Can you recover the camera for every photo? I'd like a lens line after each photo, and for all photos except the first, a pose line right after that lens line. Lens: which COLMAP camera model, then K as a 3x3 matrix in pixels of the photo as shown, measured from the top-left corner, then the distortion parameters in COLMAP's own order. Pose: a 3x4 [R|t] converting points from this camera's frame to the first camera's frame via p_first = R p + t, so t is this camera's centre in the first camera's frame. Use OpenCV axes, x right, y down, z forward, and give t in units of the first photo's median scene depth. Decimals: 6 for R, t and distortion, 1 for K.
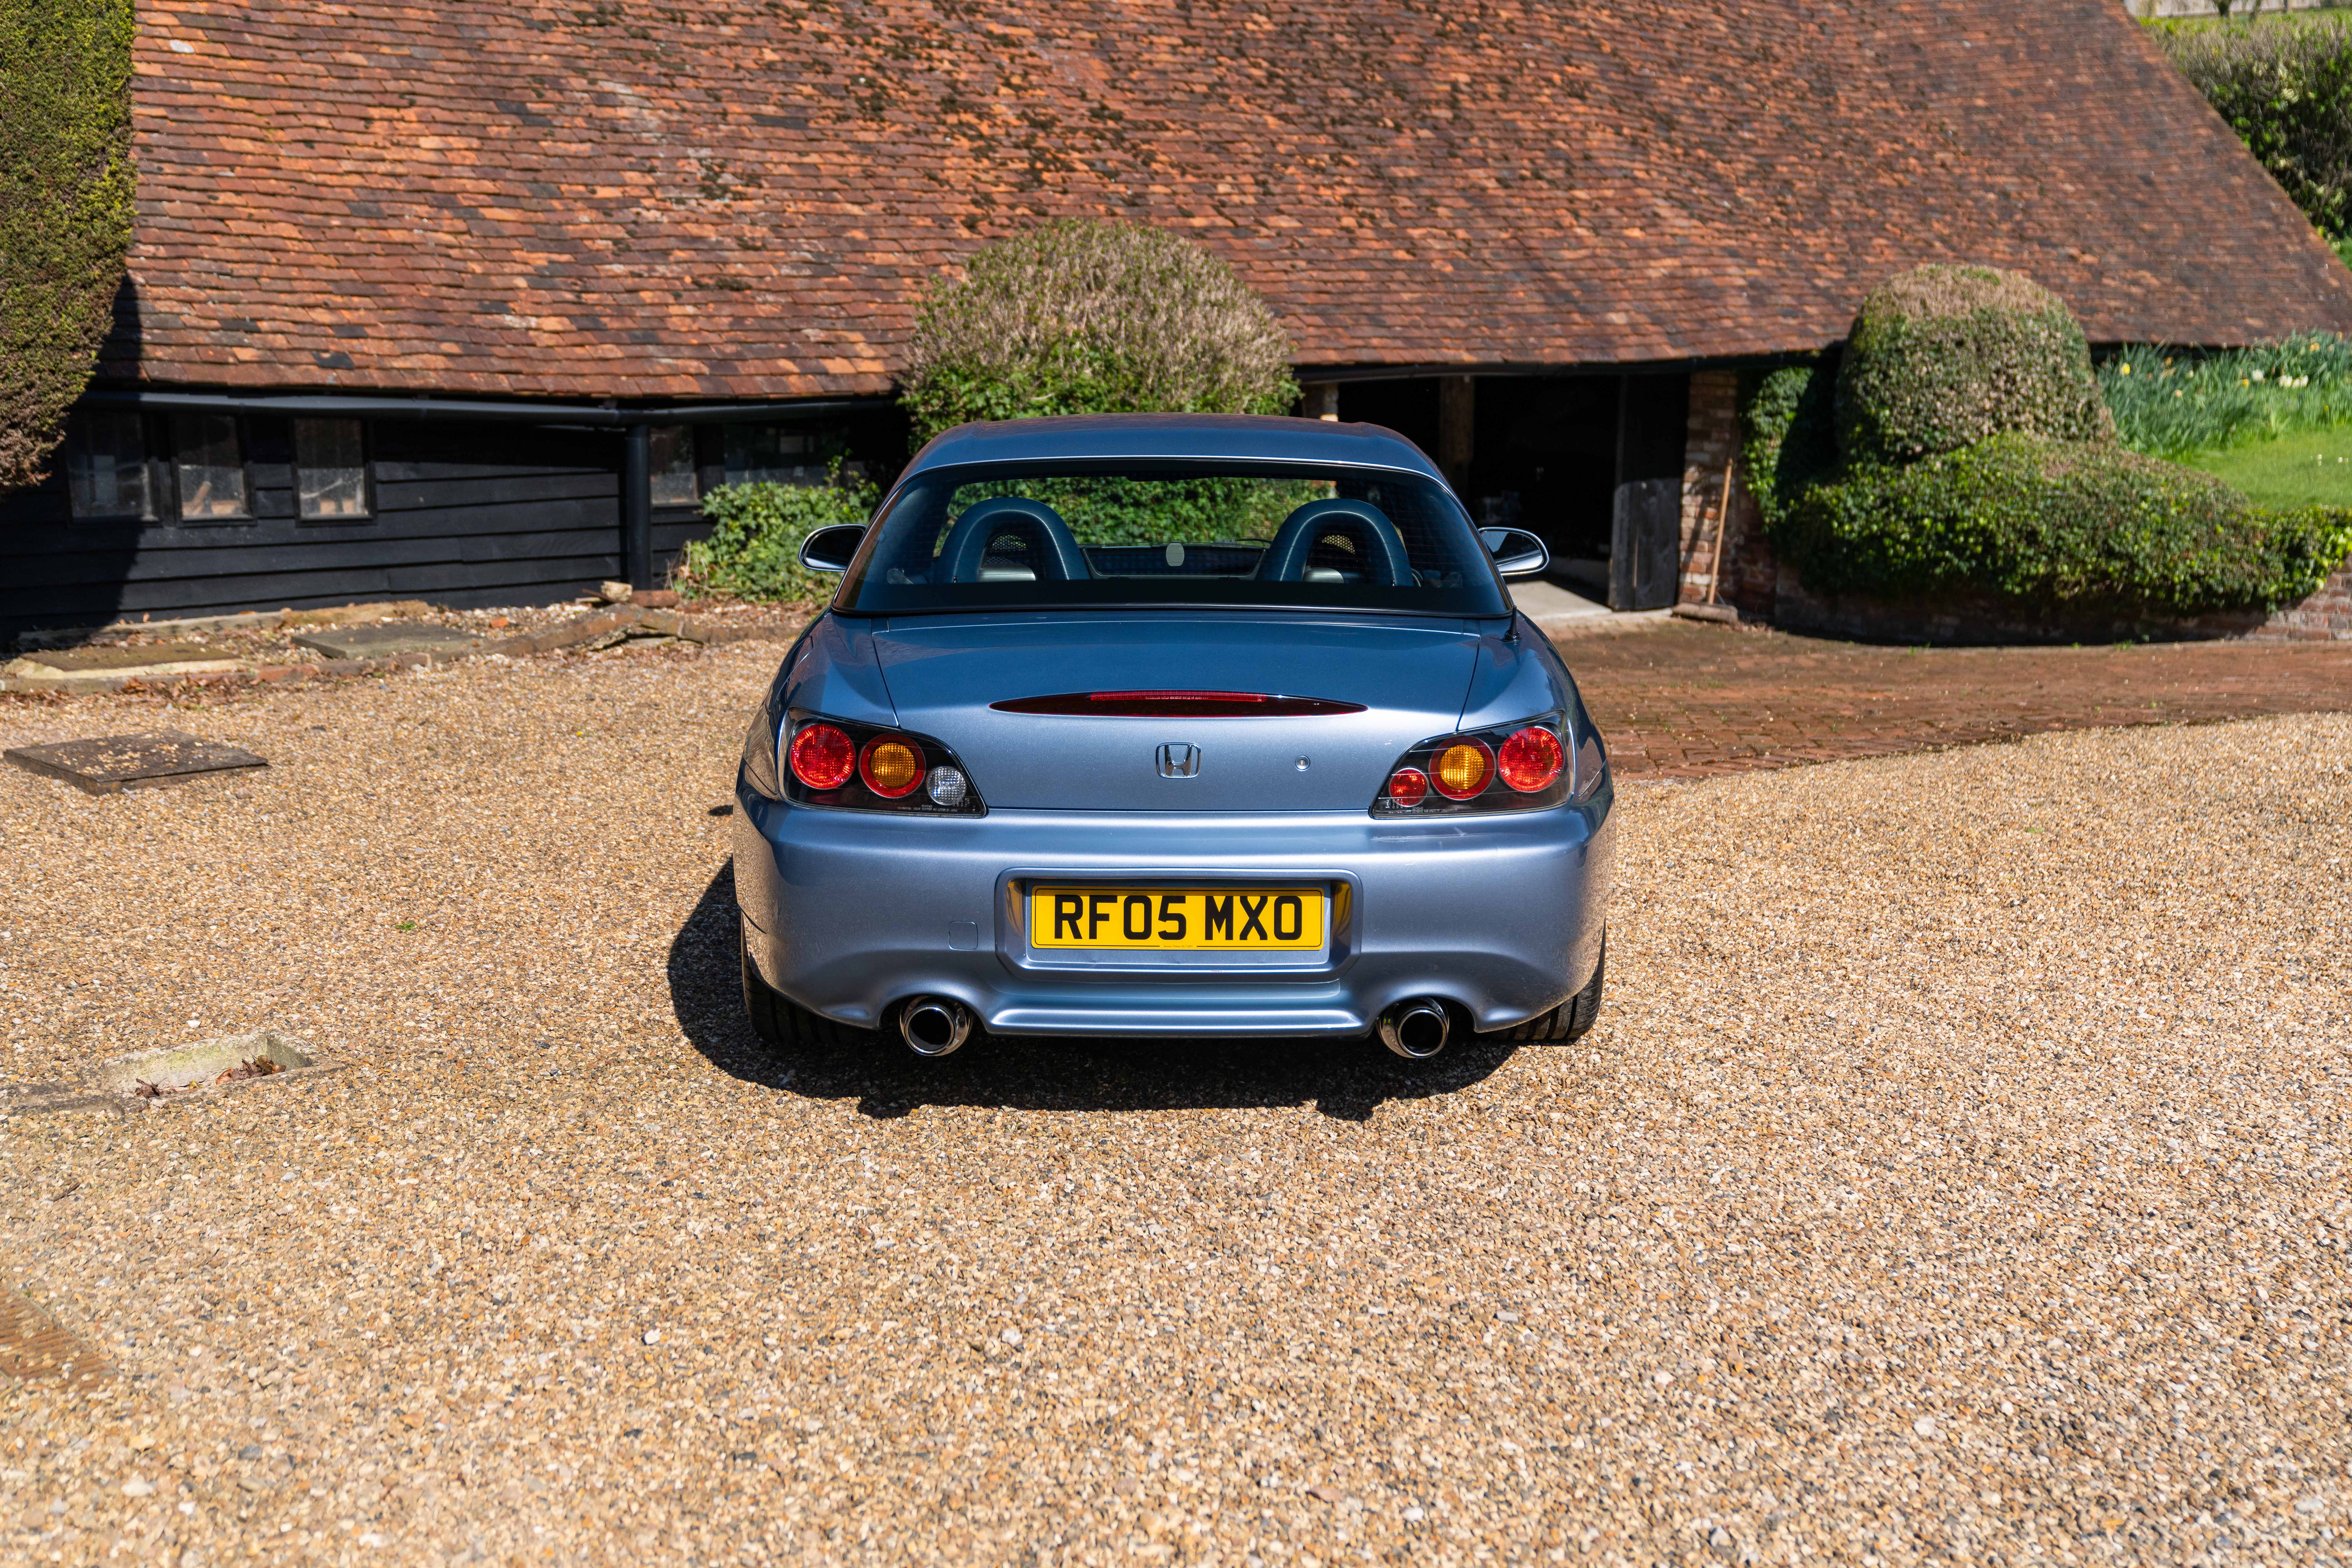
lens RADIAL K [[2723.8, 0, 1210.6], [0, 2723.8, 786.8], [0, 0, 1]] dist [-0.002697, 0.010722]
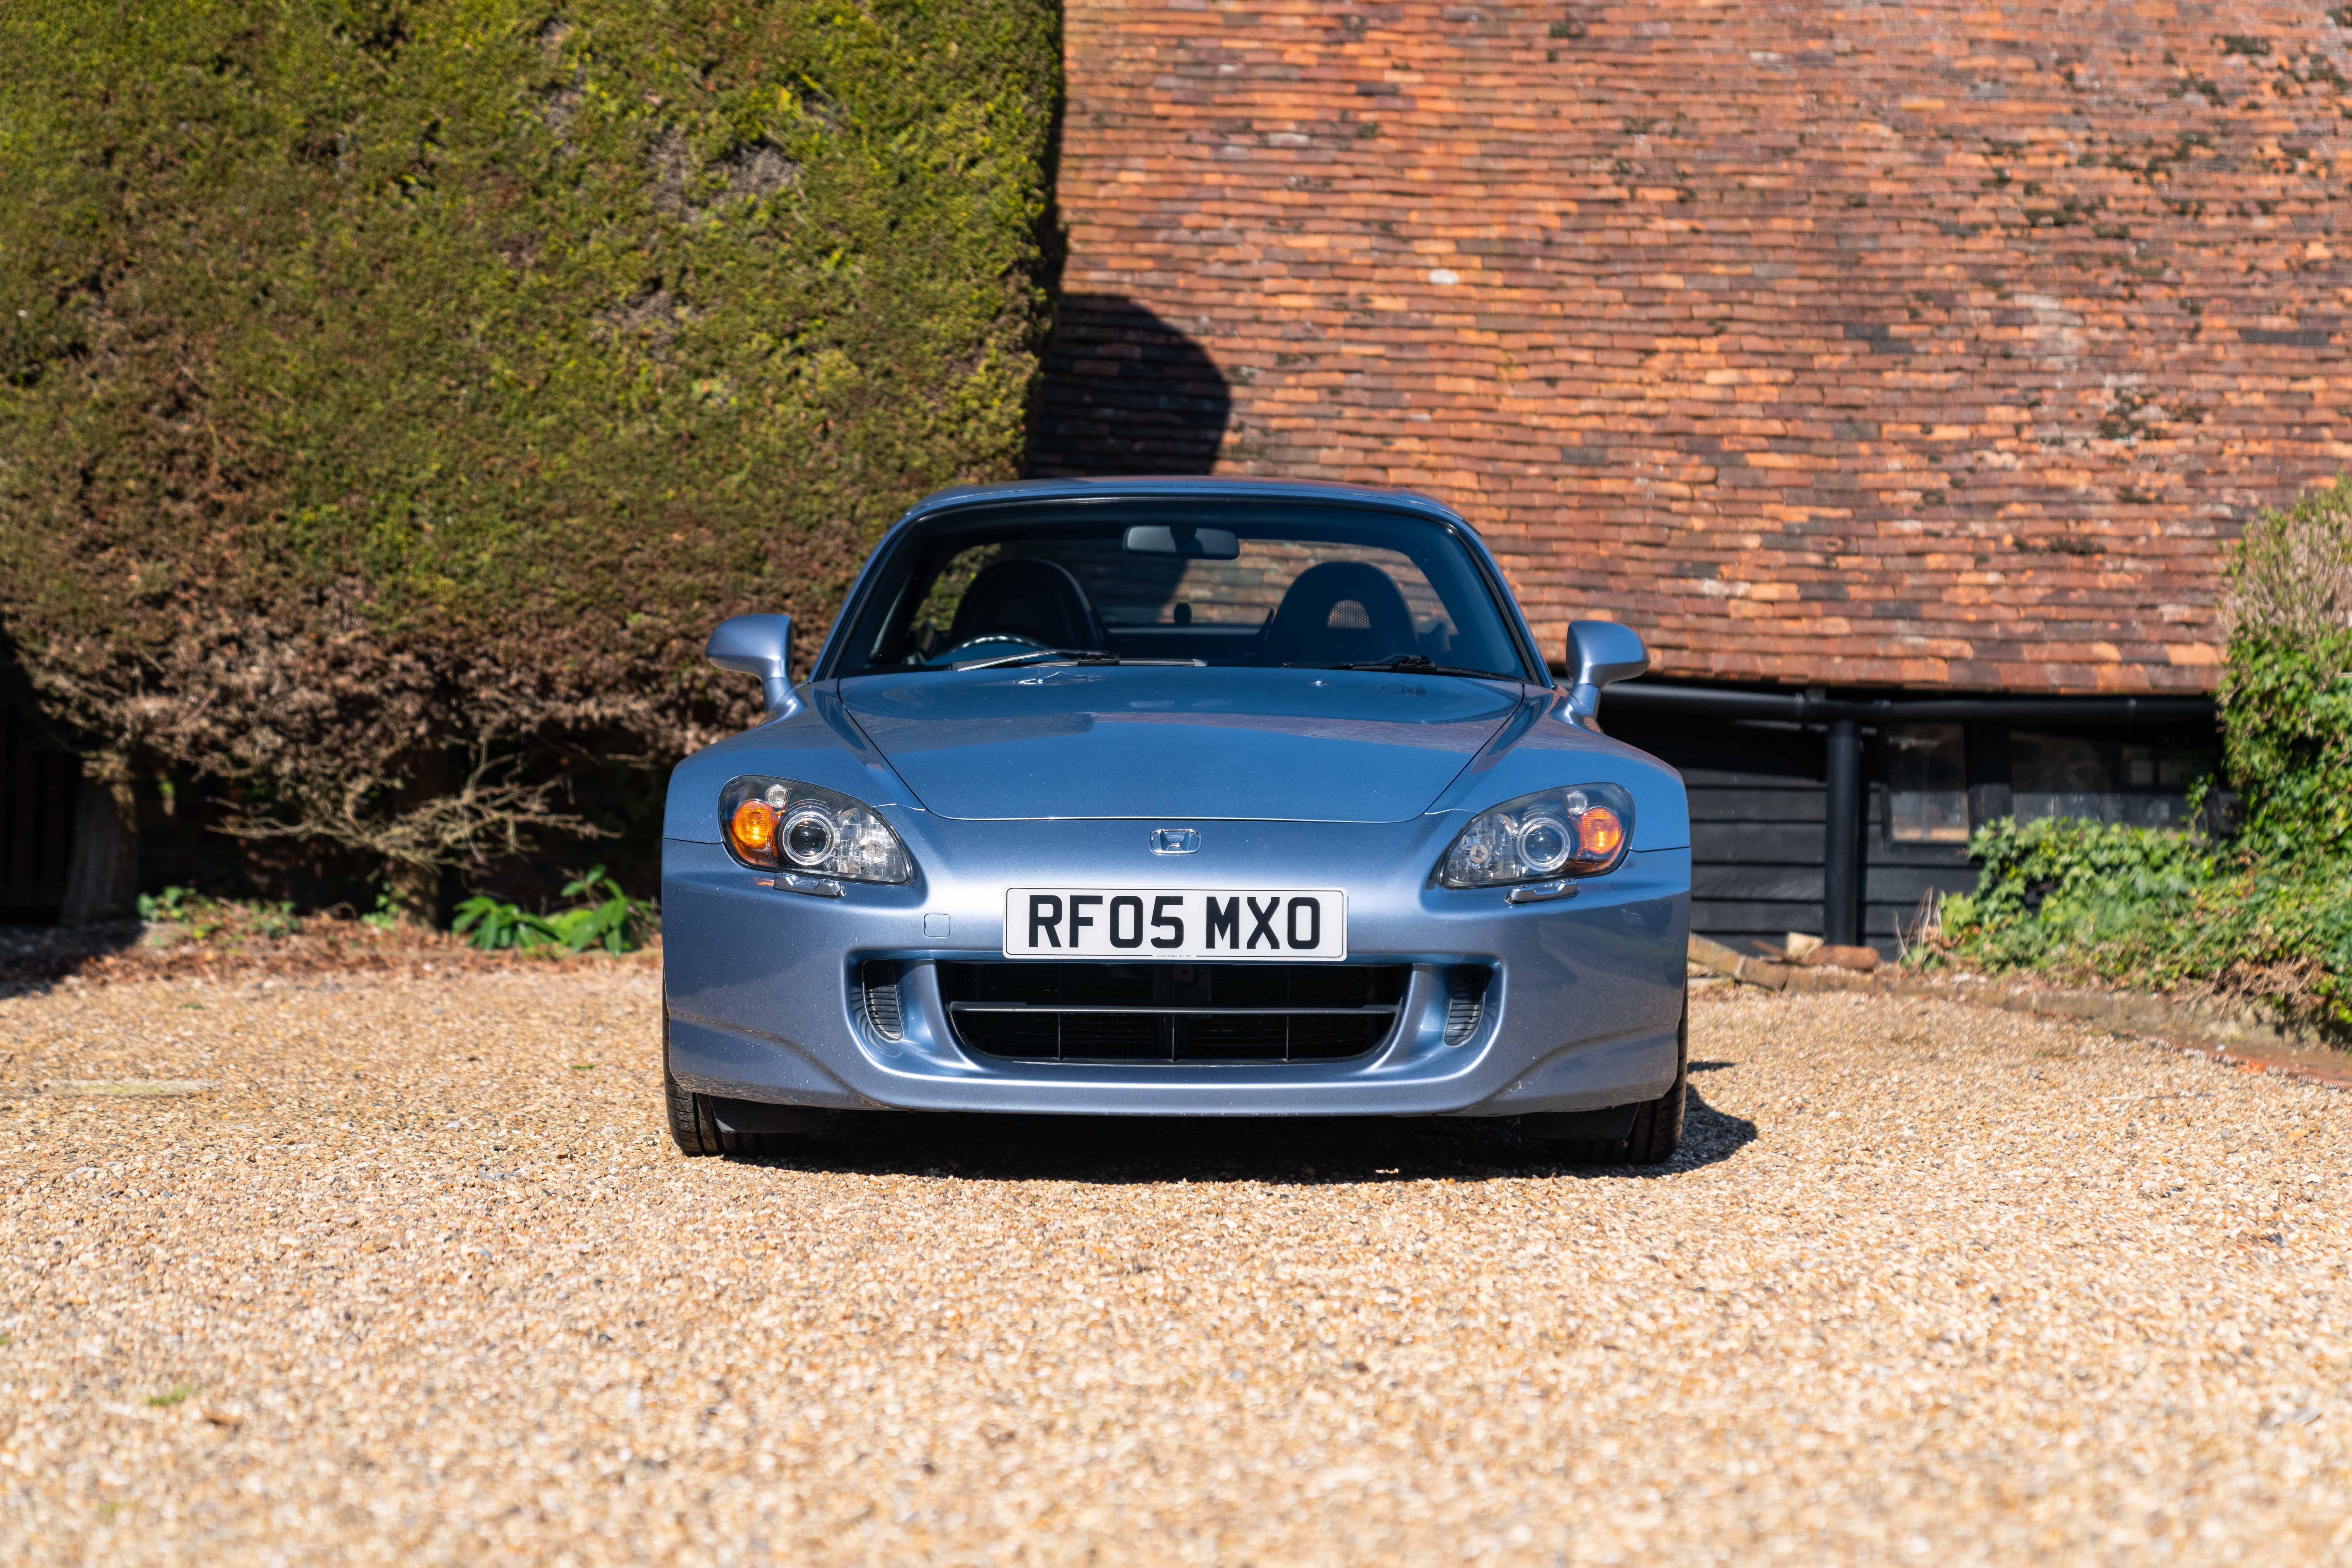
lens RADIAL K [[4297.5, 0, 1187.8], [0, 4297.5, 765.0], [0, 0, 1]] dist [0.016176, -0.018671]
pose [[0.746359, -0.004043, -0.665531, 0.398017], [-0.129710, 0.979923, -0.151416, 0.071021], [0.652781, 0.199337, 0.730850, 0.042239]]
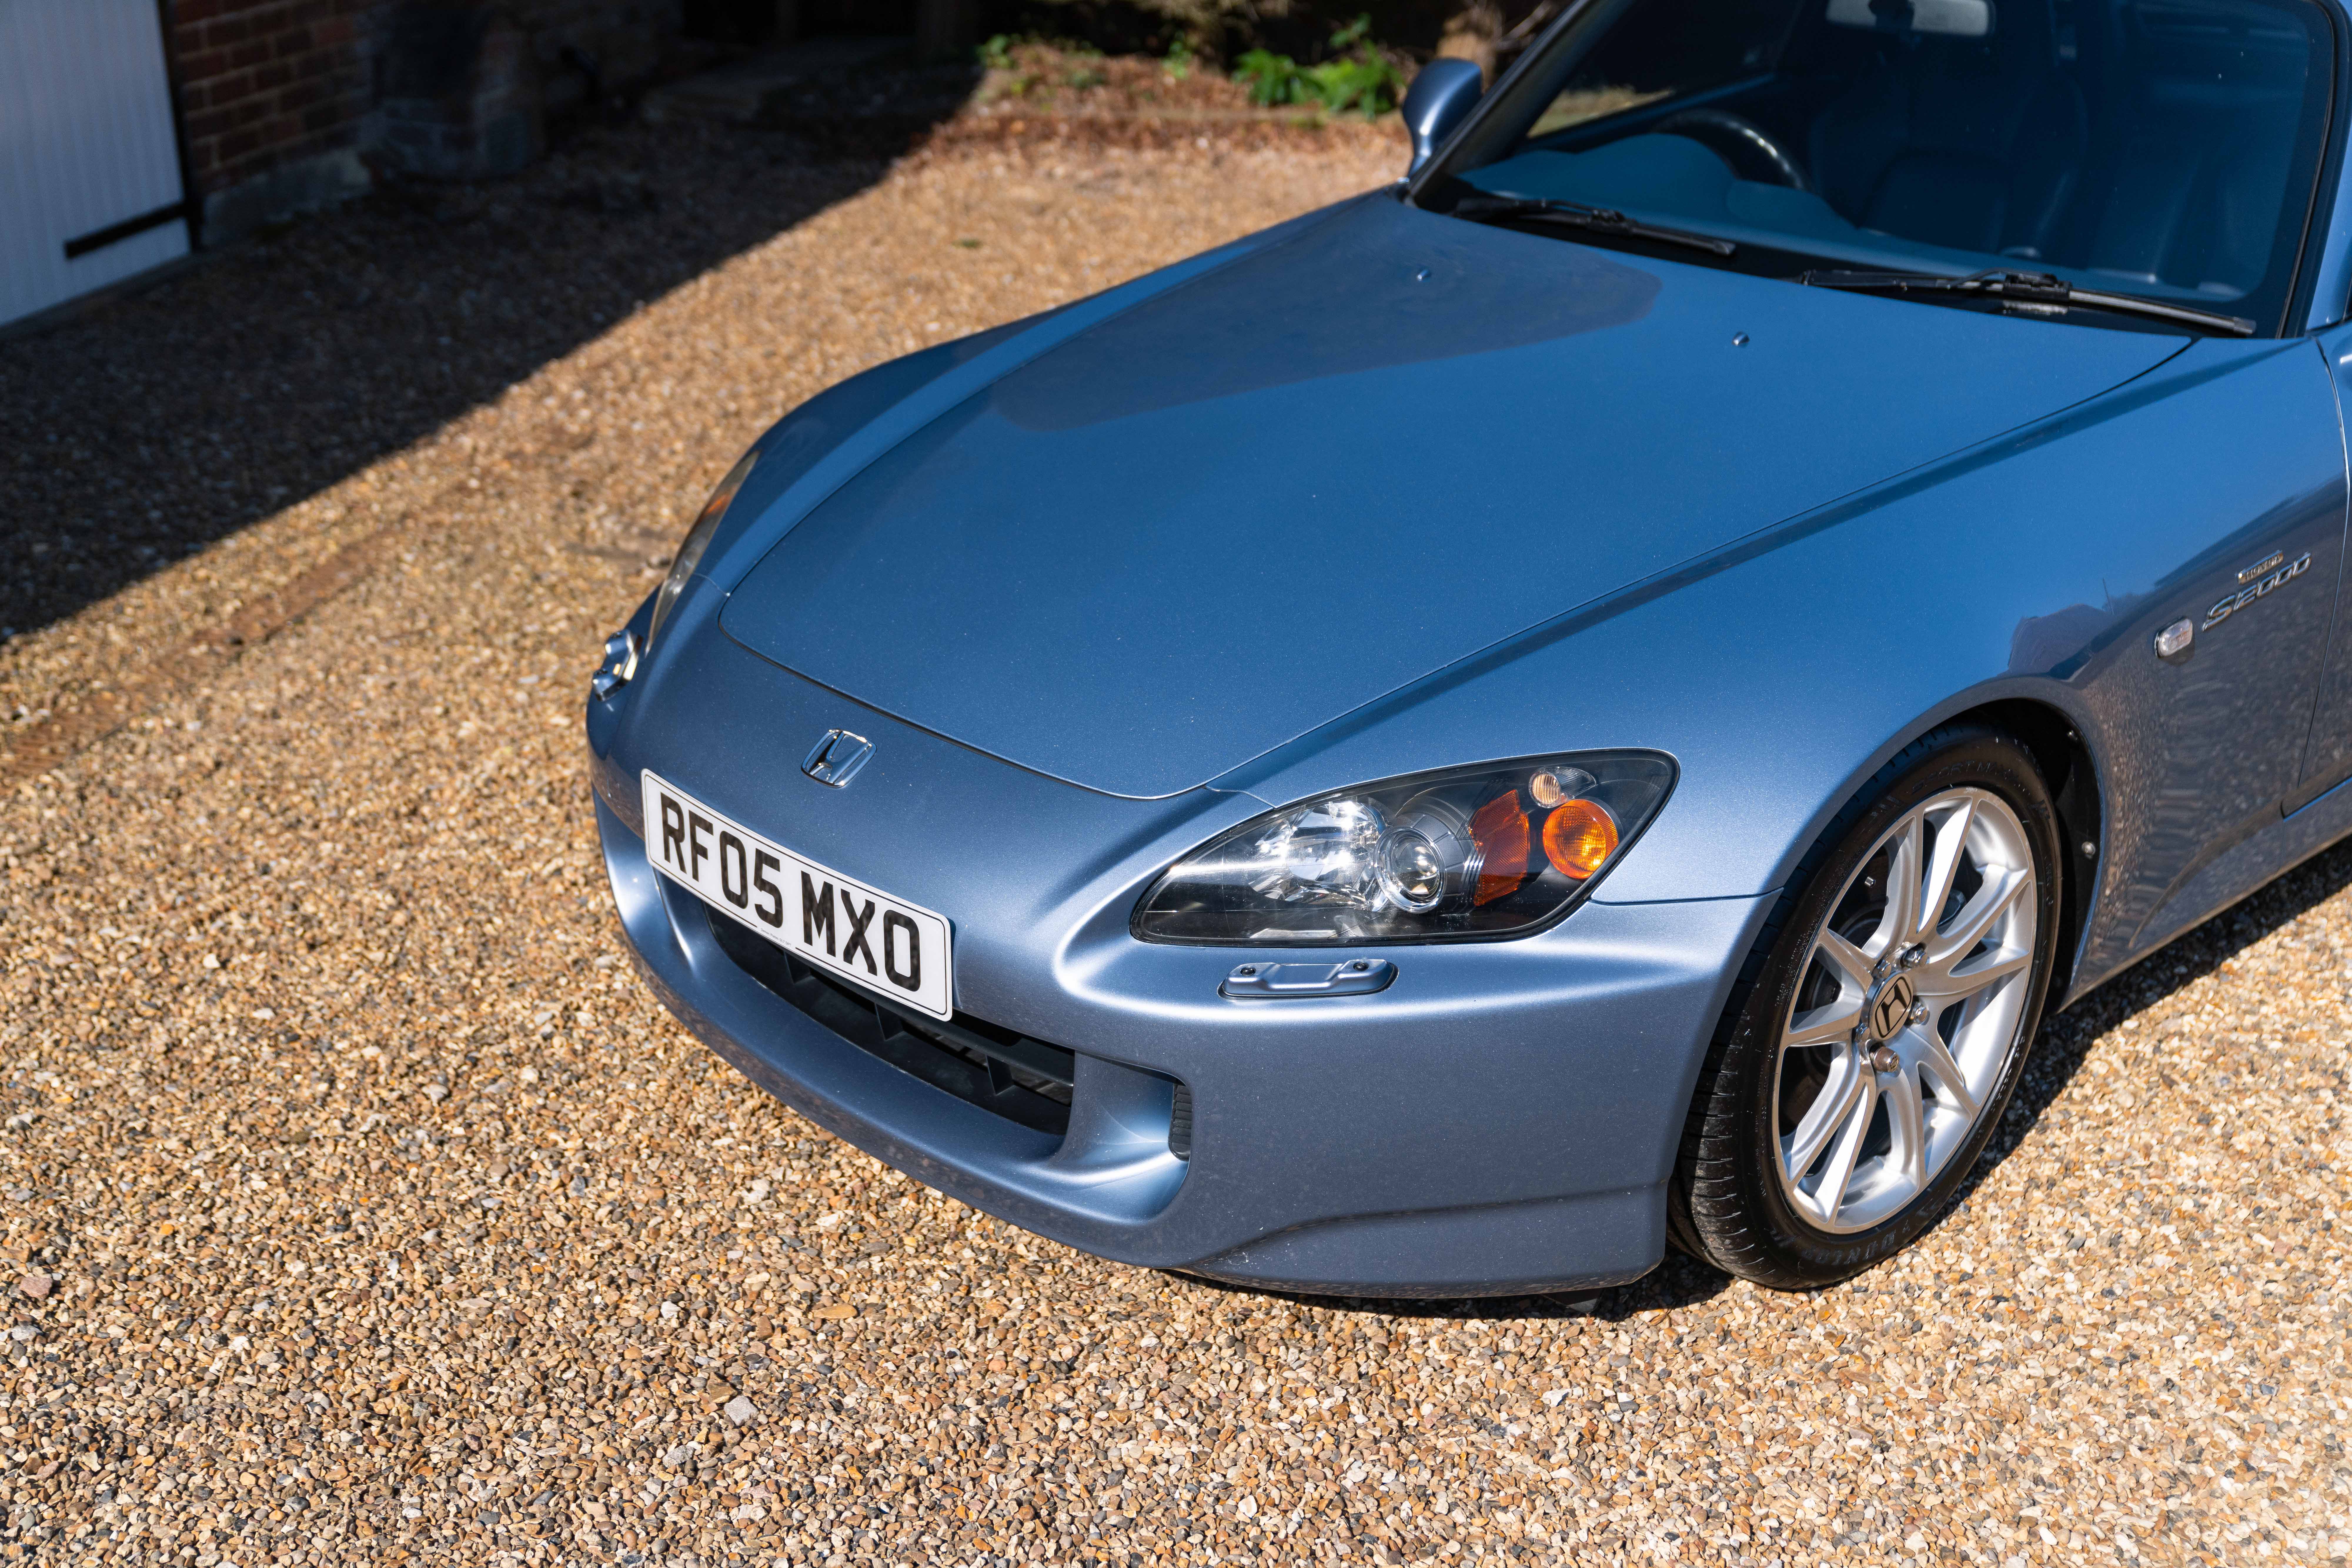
lens RADIAL K [[2695.5, 0, 1176.0], [0, 2695.5, 784.0], [0, 0, 1]] dist [0.007168, 0.025601]
pose [[0.571920, 0.302199, -0.762616, 0.189519], [-0.134354, 0.951623, 0.276337, -0.041740], [0.809232, -0.055582, 0.584854, 0.234832]]
